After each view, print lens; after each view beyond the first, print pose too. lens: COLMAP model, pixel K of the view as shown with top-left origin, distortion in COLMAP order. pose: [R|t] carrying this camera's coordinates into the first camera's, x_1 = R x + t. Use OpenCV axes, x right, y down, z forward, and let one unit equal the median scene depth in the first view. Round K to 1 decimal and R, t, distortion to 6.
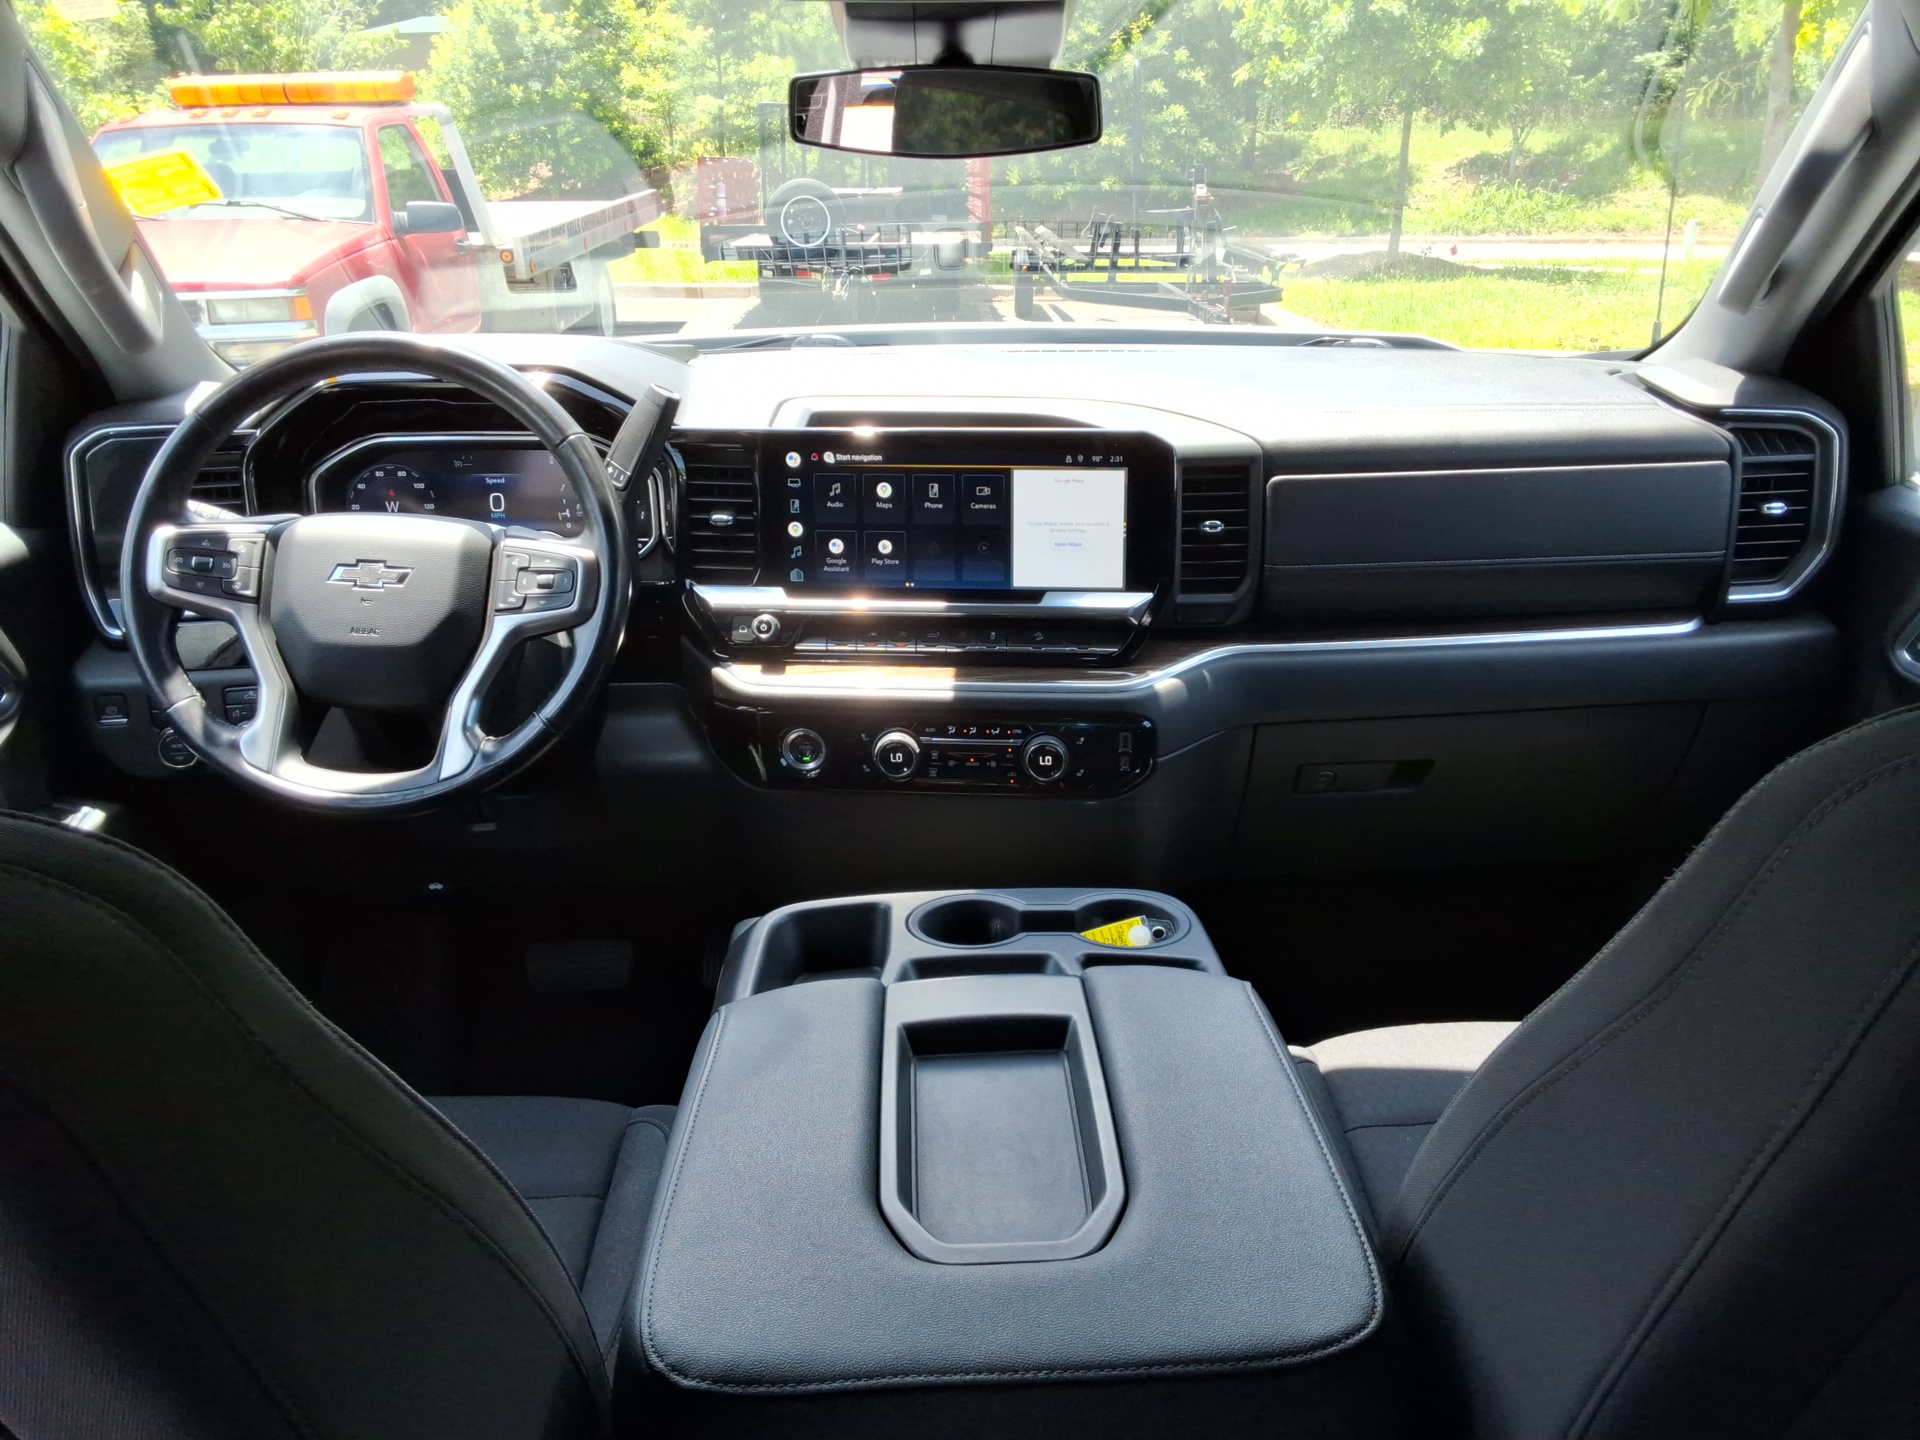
lens RADIAL K [[1543.9, 0, 988.3], [0, 1543.9, 716.5], [0, 0, 1]] dist [0.110506, -0.167725]
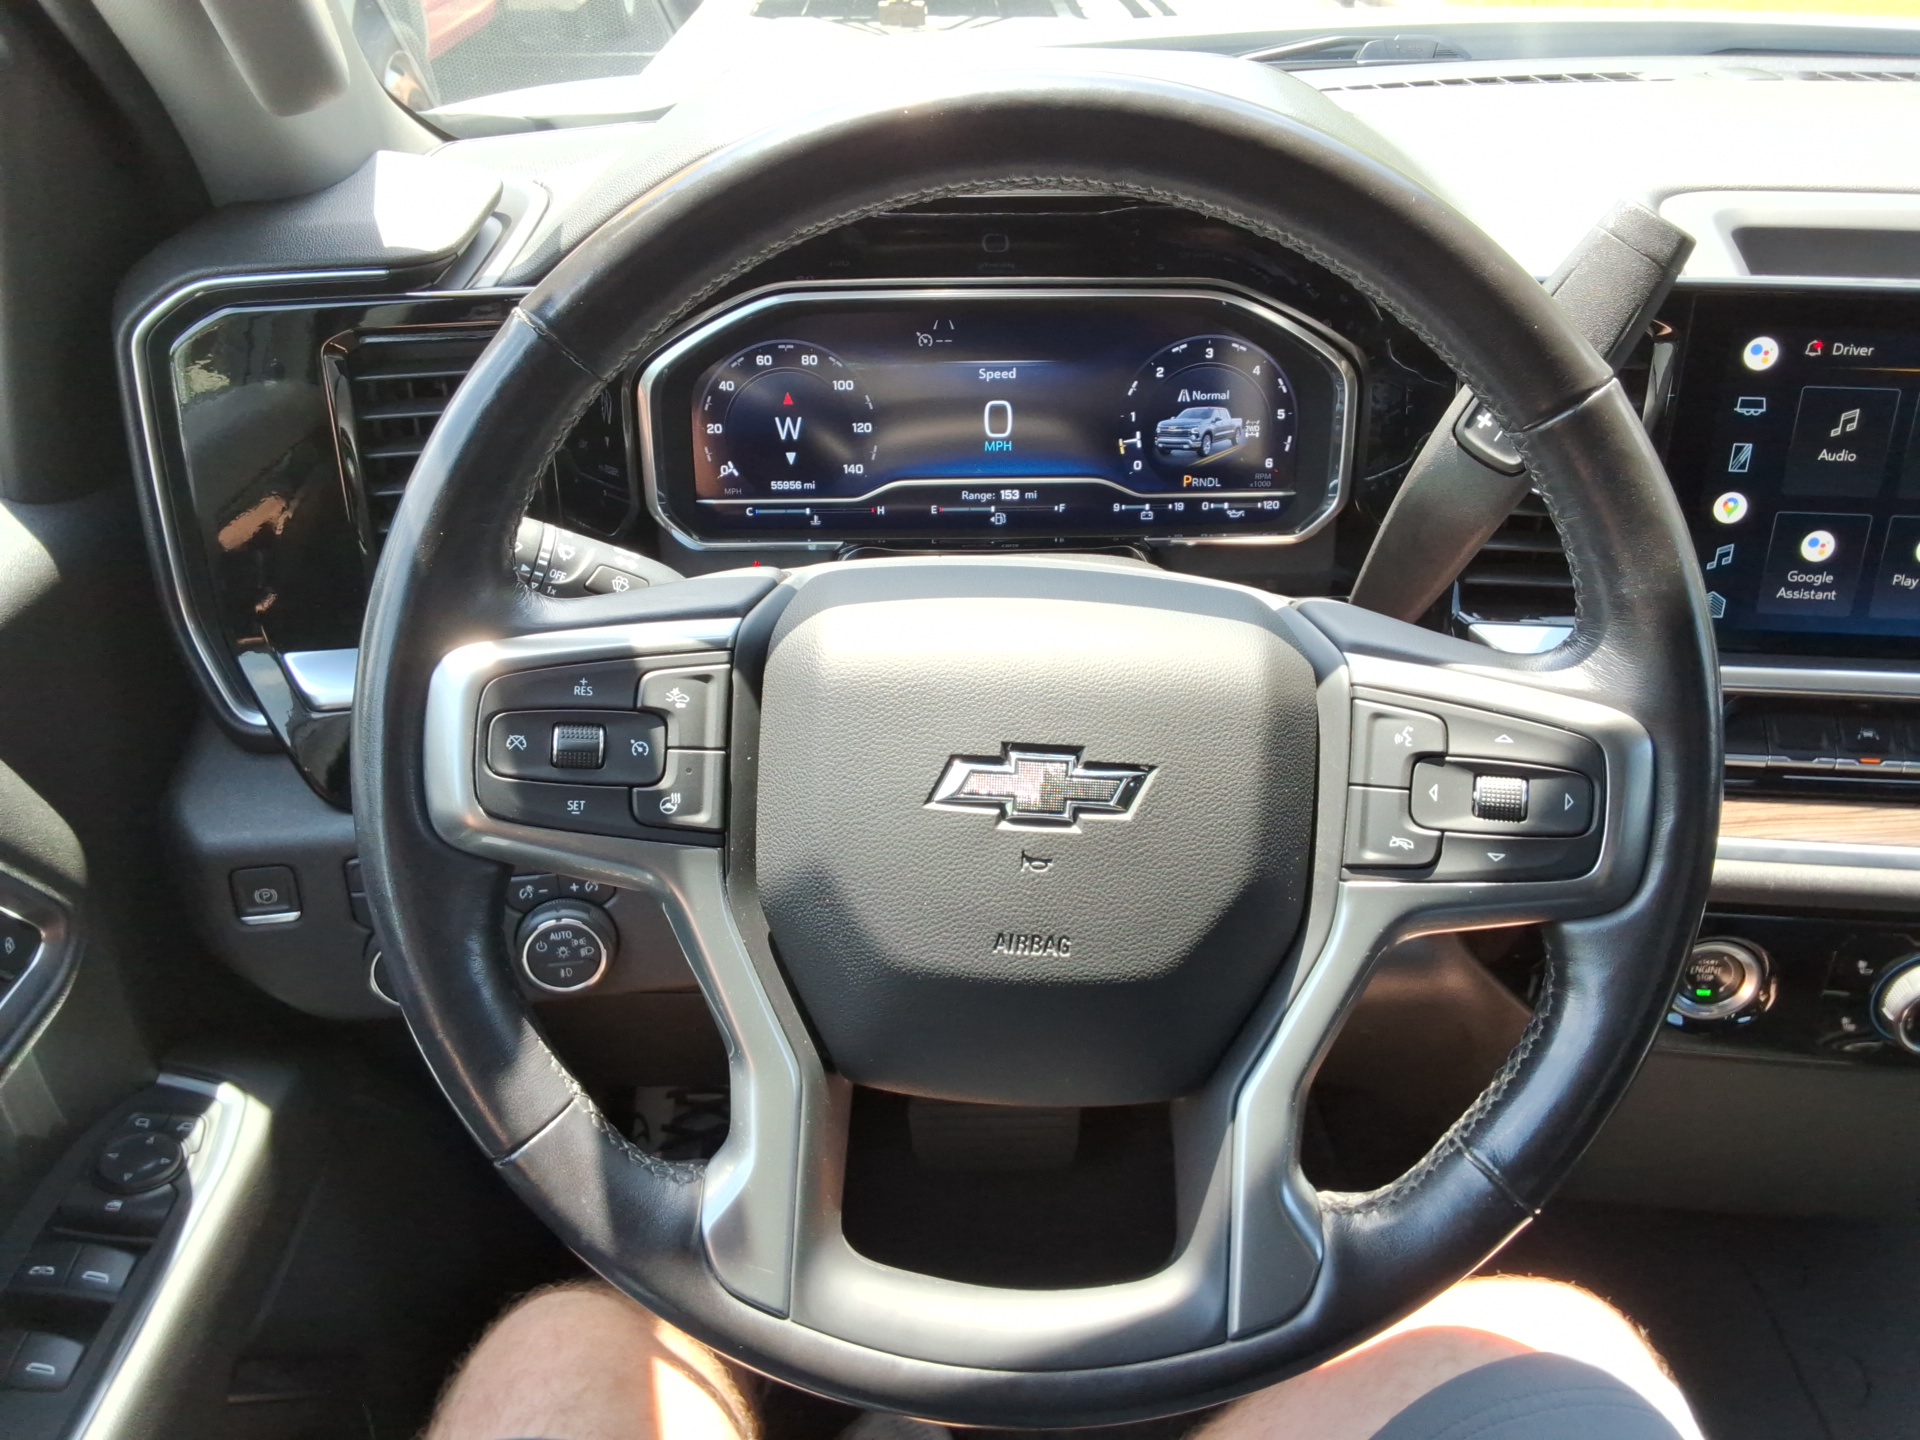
lens RADIAL K [[1543.9, 0, 981.2], [0, 1543.9, 705.5], [0, 0, 1]] dist [0.110506, -0.167725]
pose [[0.999981, 0.006181, -0.000647, -0.348247], [-0.005969, 0.984158, 0.177195, -0.147165], [0.001732, -0.177187, 0.984176, 0.553434]]
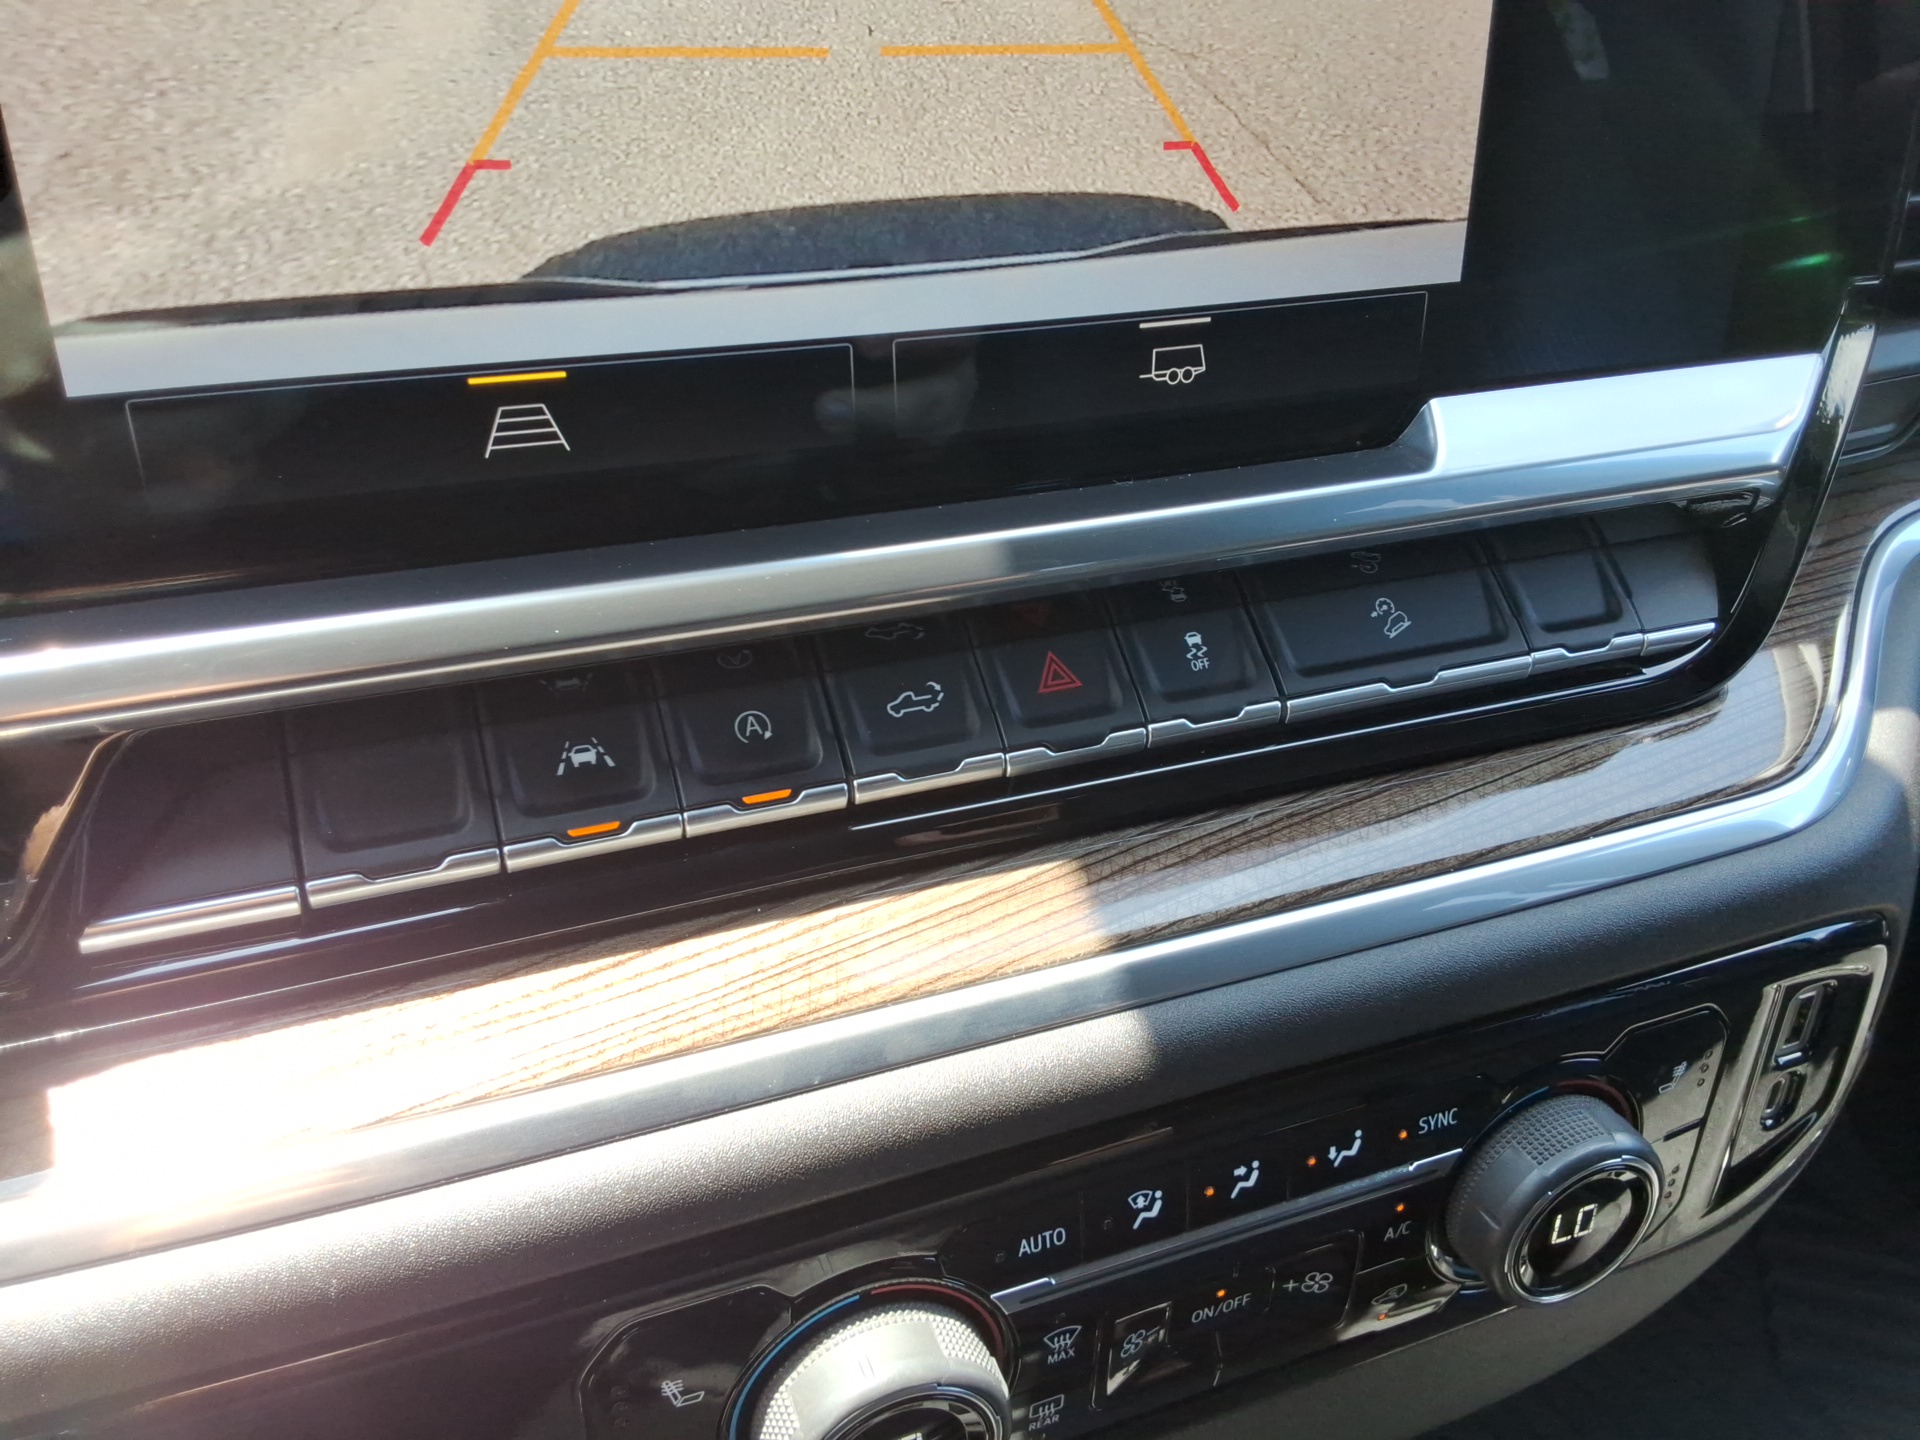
lens RADIAL K [[1543.9, 0, 969.8], [0, 1543.9, 674.1], [0, 0, 1]] dist [0.110506, -0.167725]
pose [[0.888765, -0.187575, 0.418225, -0.109907], [0.112682, 0.973843, 0.197312, -0.094137], [-0.444296, -0.128238, 0.886654, 0.850468]]
